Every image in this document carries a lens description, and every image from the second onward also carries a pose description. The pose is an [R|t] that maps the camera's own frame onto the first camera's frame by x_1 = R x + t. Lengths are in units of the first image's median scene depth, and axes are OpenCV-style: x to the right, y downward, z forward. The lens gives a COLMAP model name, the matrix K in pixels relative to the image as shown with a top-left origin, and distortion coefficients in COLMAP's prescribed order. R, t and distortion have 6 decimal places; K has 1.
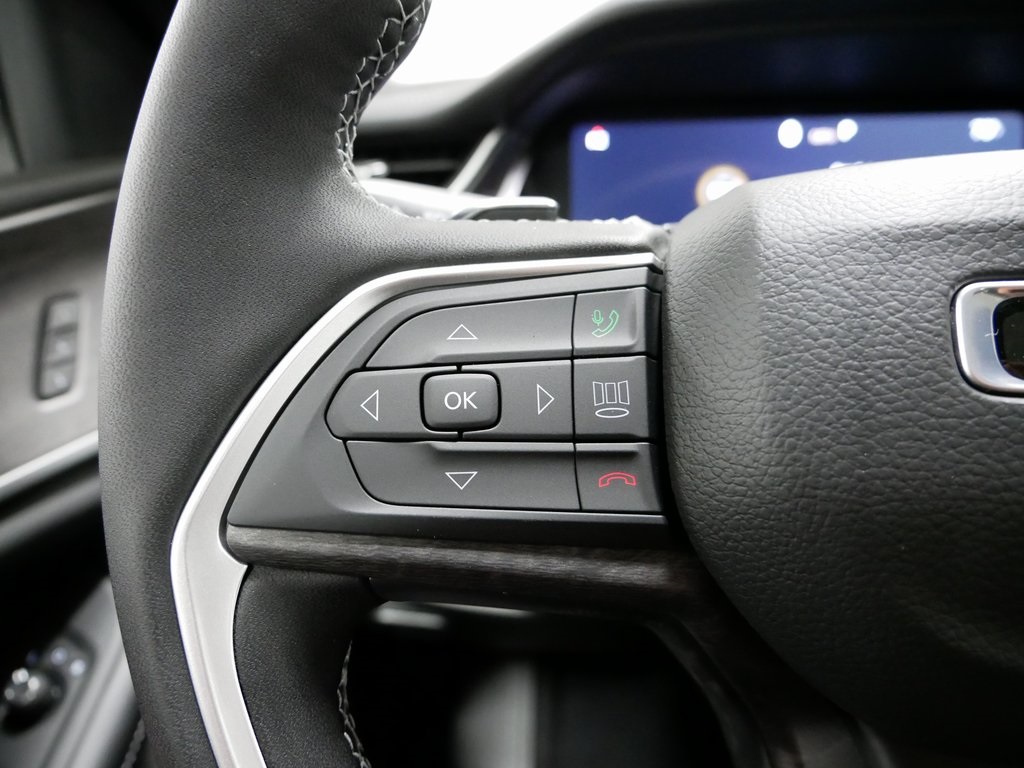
lens RADIAL K [[731.9, 0, 512.0], [0, 731.9, 384.0], [0, 0, 1]] dist [-0.053990, 0.007722]
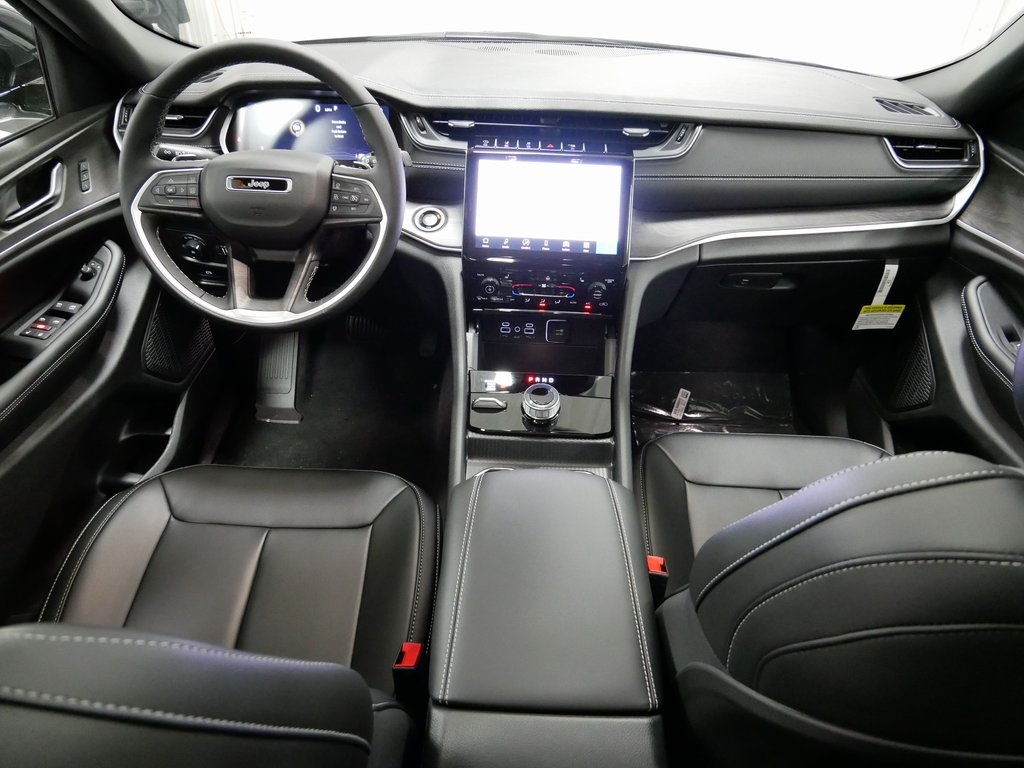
lens RADIAL K [[731.9, 0, 512.0], [0, 731.9, 384.0], [0, 0, 1]] dist [-0.053990, 0.007722]
pose [[0.994051, 0.003289, 0.108866, 2.491277], [-0.030001, 0.969146, 0.244655, 0.034163], [-0.104702, -0.246465, 0.963479, -6.630031]]
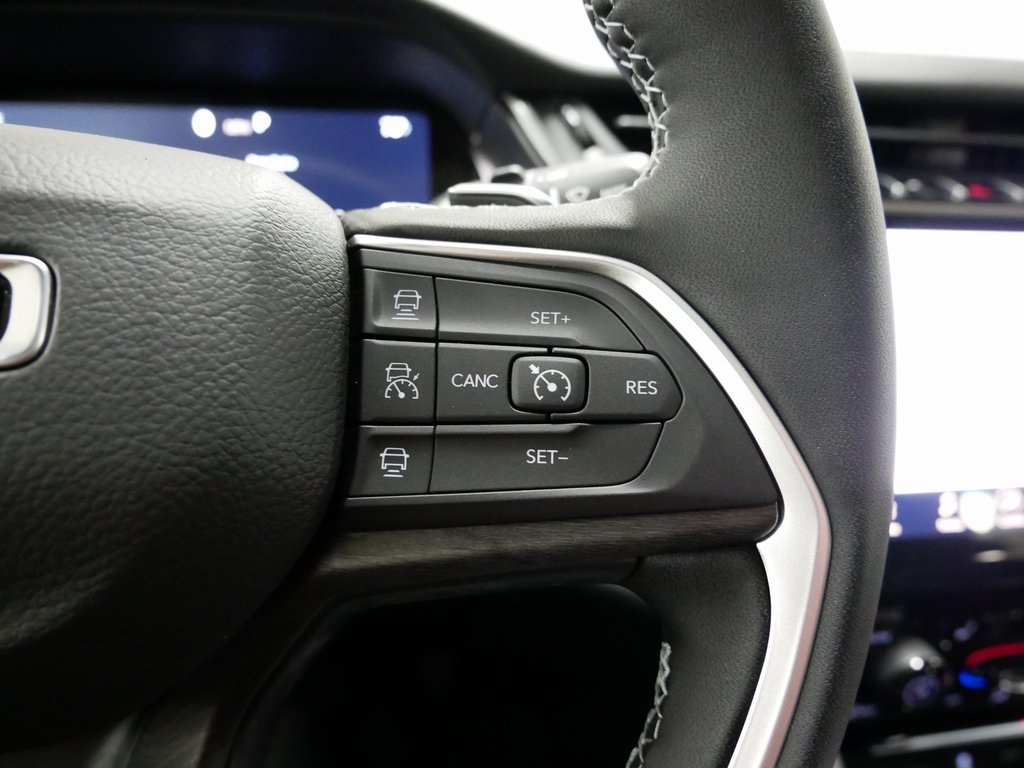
lens RADIAL K [[731.9, 0, 512.0], [0, 731.9, 384.0], [0, 0, 1]] dist [-0.053990, 0.007722]
pose [[0.958354, -0.035650, 0.283348, 1.412864], [0.035803, 0.999348, 0.004640, 0.056026], [-0.283329, 0.005698, 0.959006, -0.177482]]
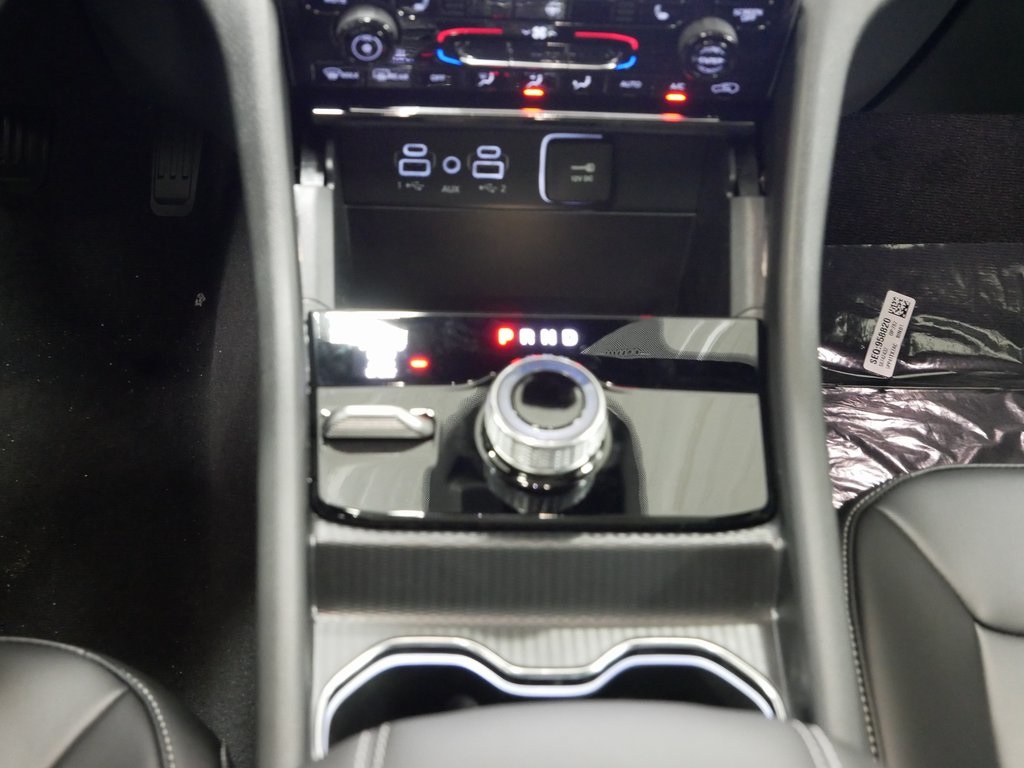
lens RADIAL K [[1722.7, 0, 512.0], [0, 1722.7, 384.0], [0, 0, 1]] dist [0.045696, 0.013507]
pose [[0.983012, -0.035019, 0.180170, 2.506224], [-0.029200, 0.939289, 0.341883, 0.051122], [-0.181204, -0.341336, 0.922309, -4.483185]]
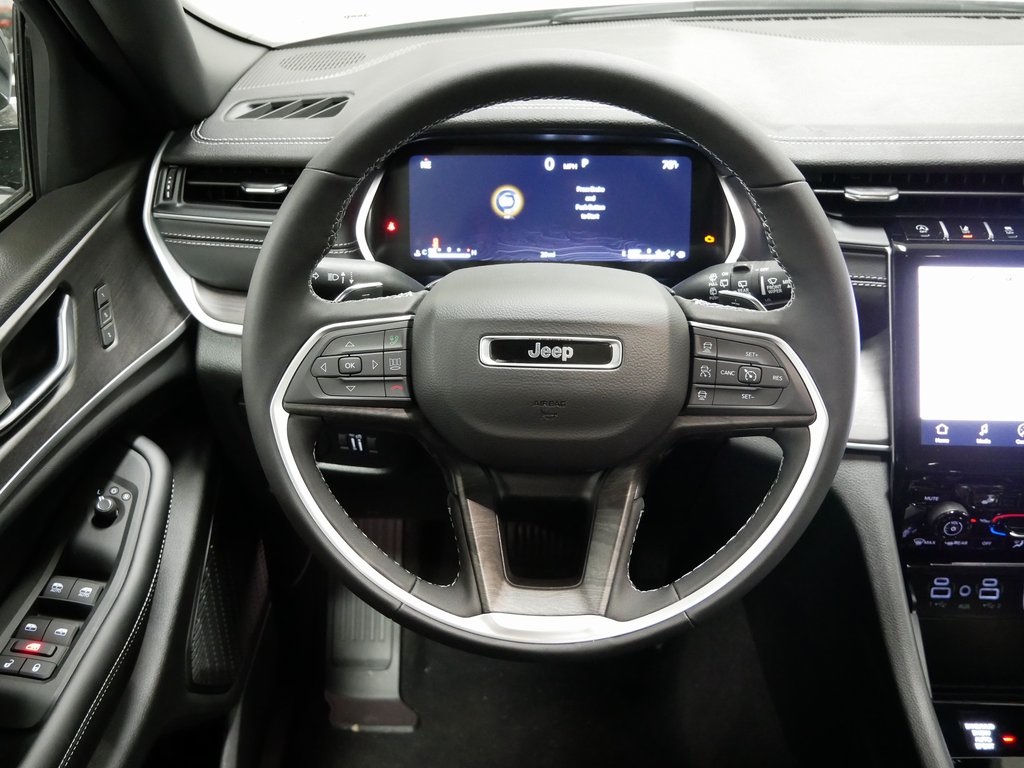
lens RADIAL K [[1173.2, 0, 512.0], [0, 1173.2, 384.0], [0, 0, 1]] dist [-0.025047, 0.051566]
pose [[0.994863, -0.014294, 0.100220, 0.129121], [0.000631, 0.990838, 0.135056, -0.617895], [-0.101233, -0.134299, 0.985757, -4.392680]]
